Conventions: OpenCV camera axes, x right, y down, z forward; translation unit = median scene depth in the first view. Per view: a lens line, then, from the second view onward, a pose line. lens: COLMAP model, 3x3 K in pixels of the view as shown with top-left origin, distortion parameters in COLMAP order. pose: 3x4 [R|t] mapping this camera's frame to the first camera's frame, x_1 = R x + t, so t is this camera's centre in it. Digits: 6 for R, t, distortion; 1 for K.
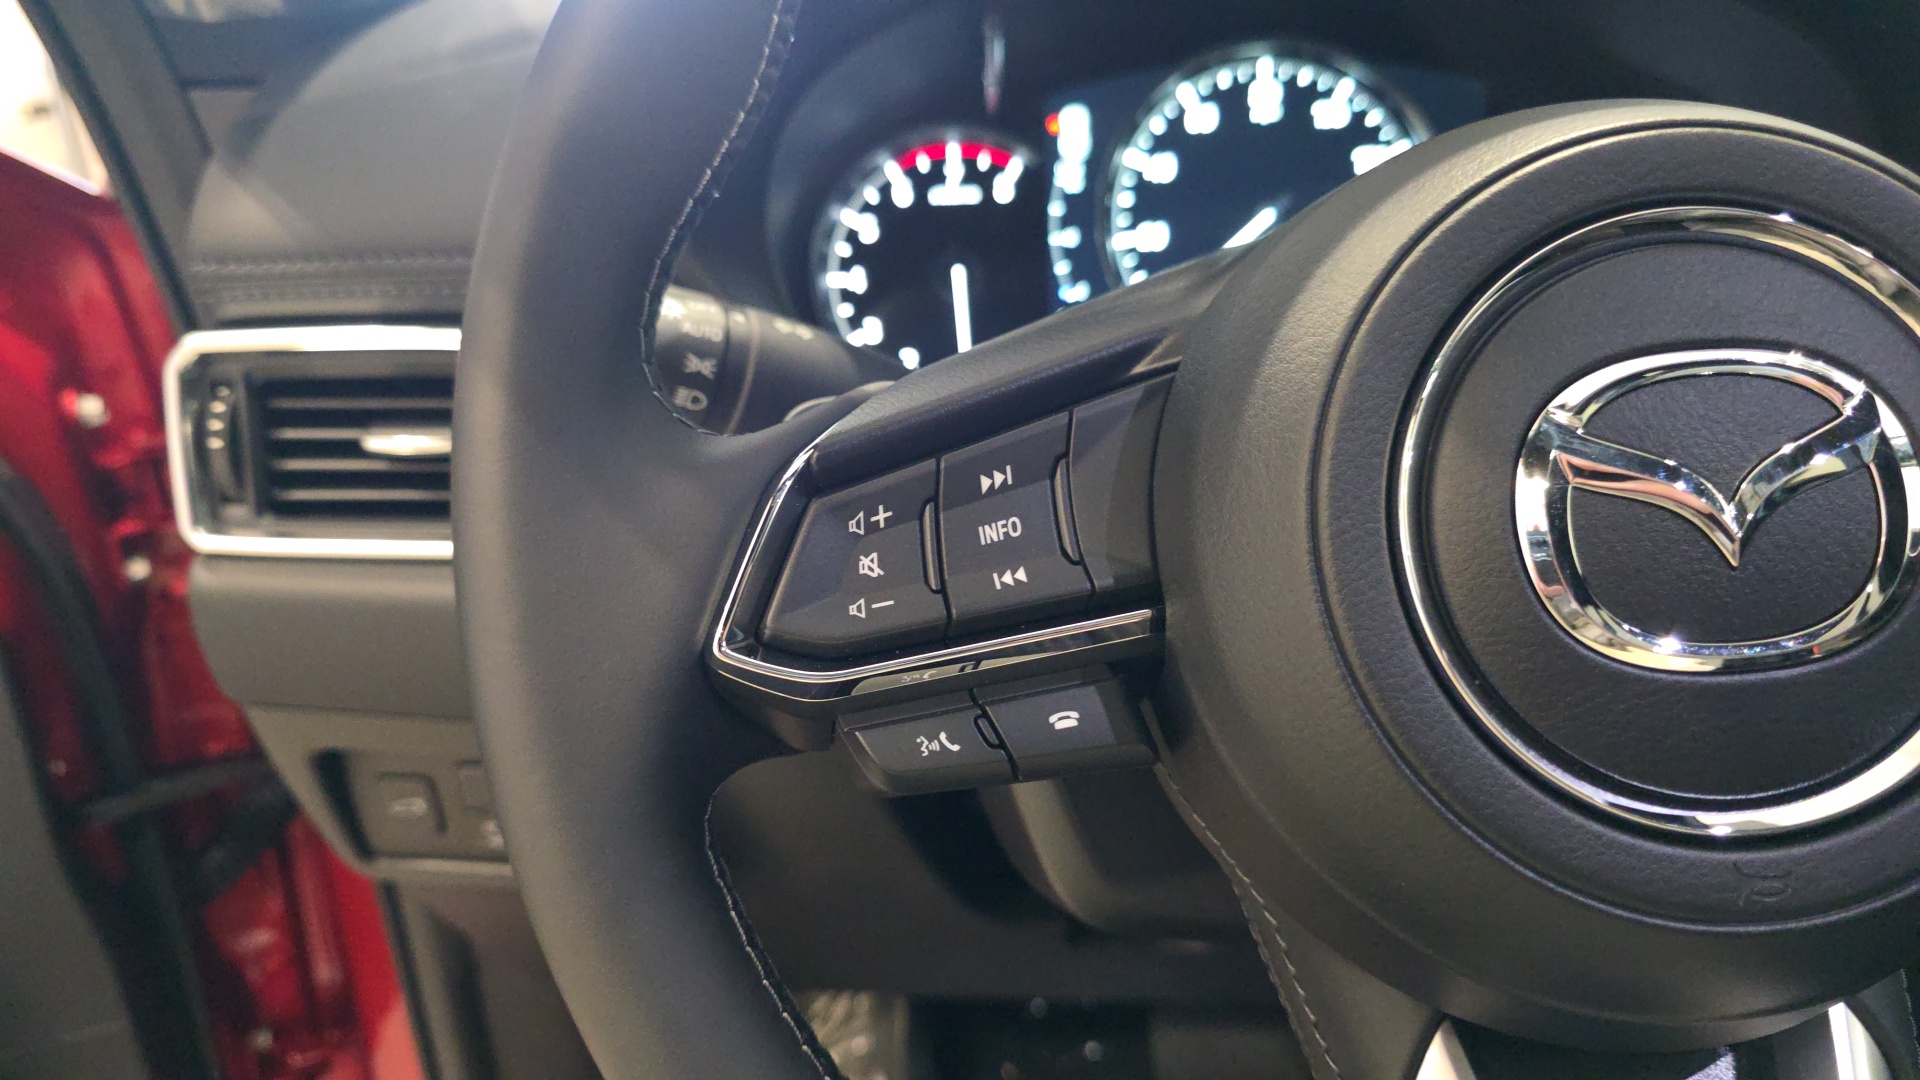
lens RADIAL K [[1289.2, 0, 898.9], [0, 1289.2, 542.8], [0, 0, 1]] dist [0.055534, -0.054008]
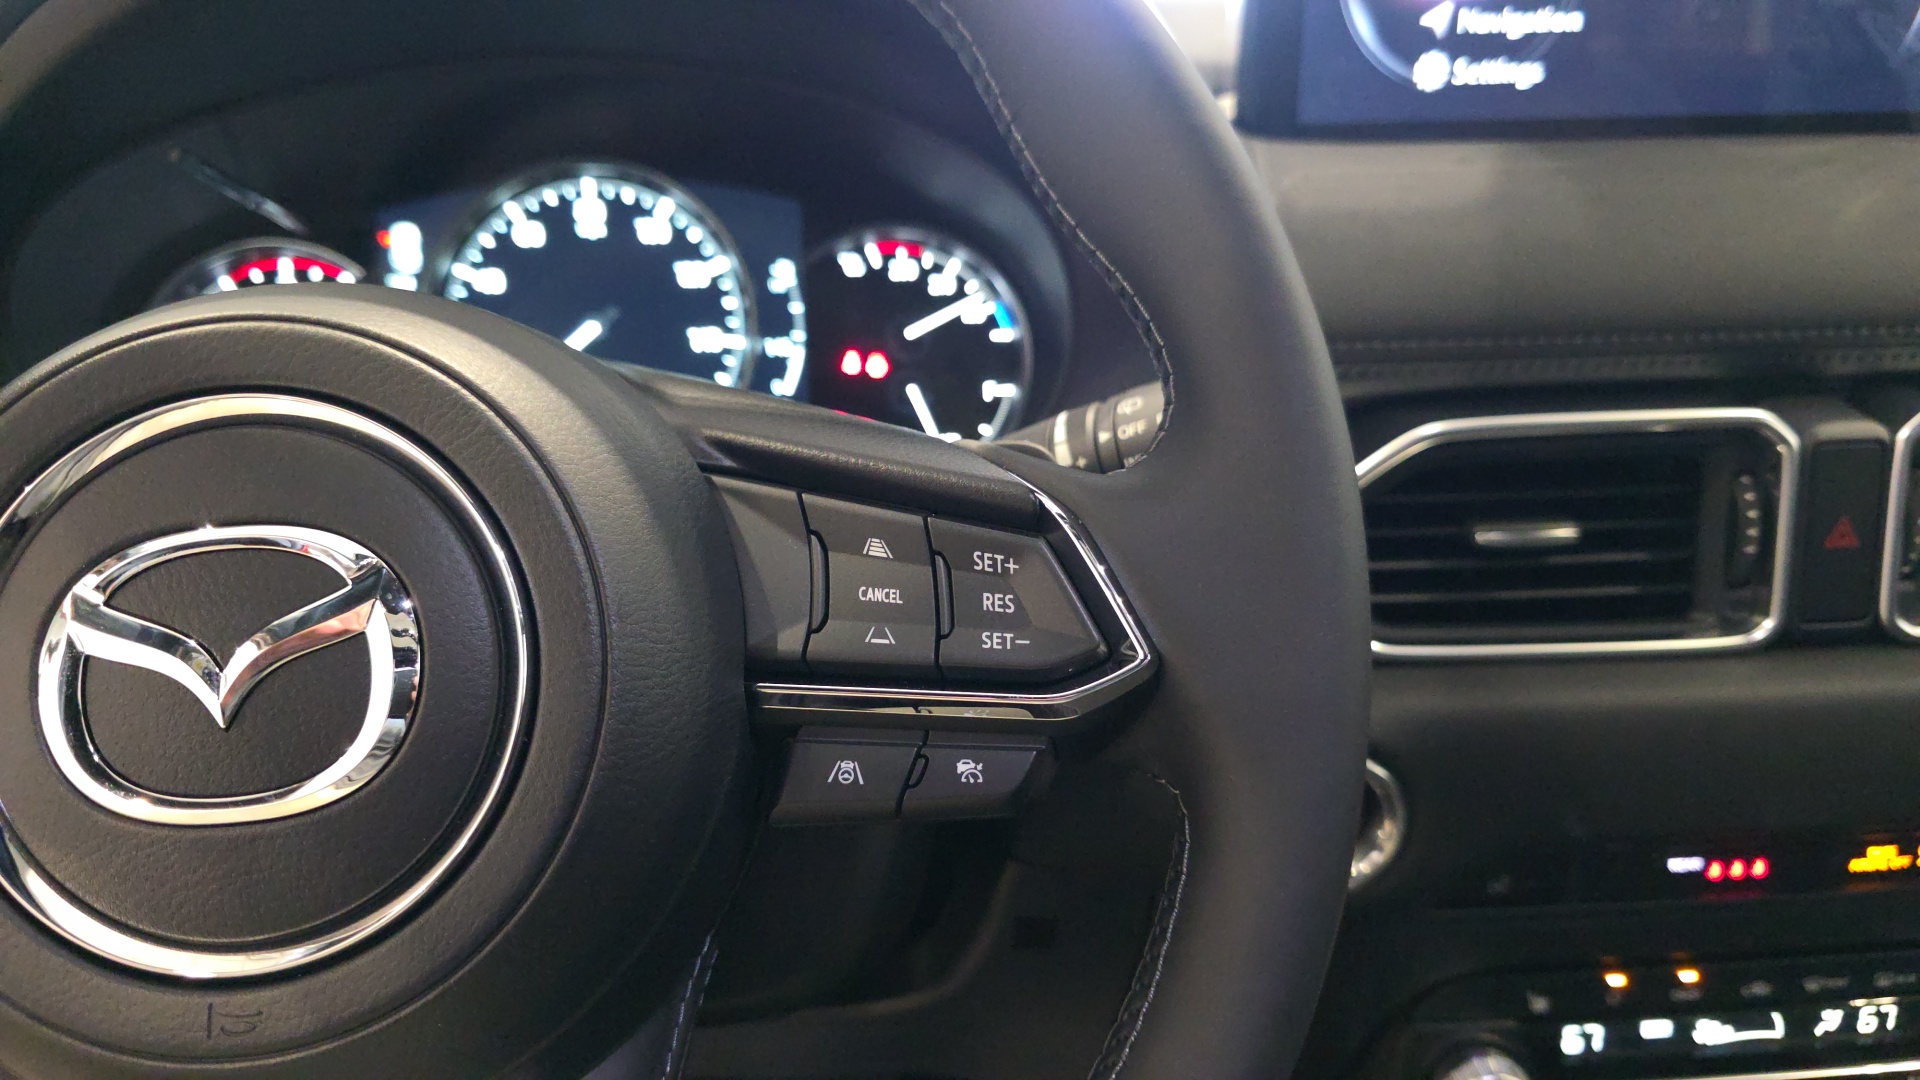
lens RADIAL K [[1289.2, 0, 917.6], [0, 1289.2, 545.6], [0, 0, 1]] dist [0.055534, -0.054008]
pose [[0.998594, -0.011456, 0.051761, 0.487516], [0.013086, 0.999425, -0.031277, -0.039820], [-0.051373, 0.031910, 0.998170, -0.048348]]
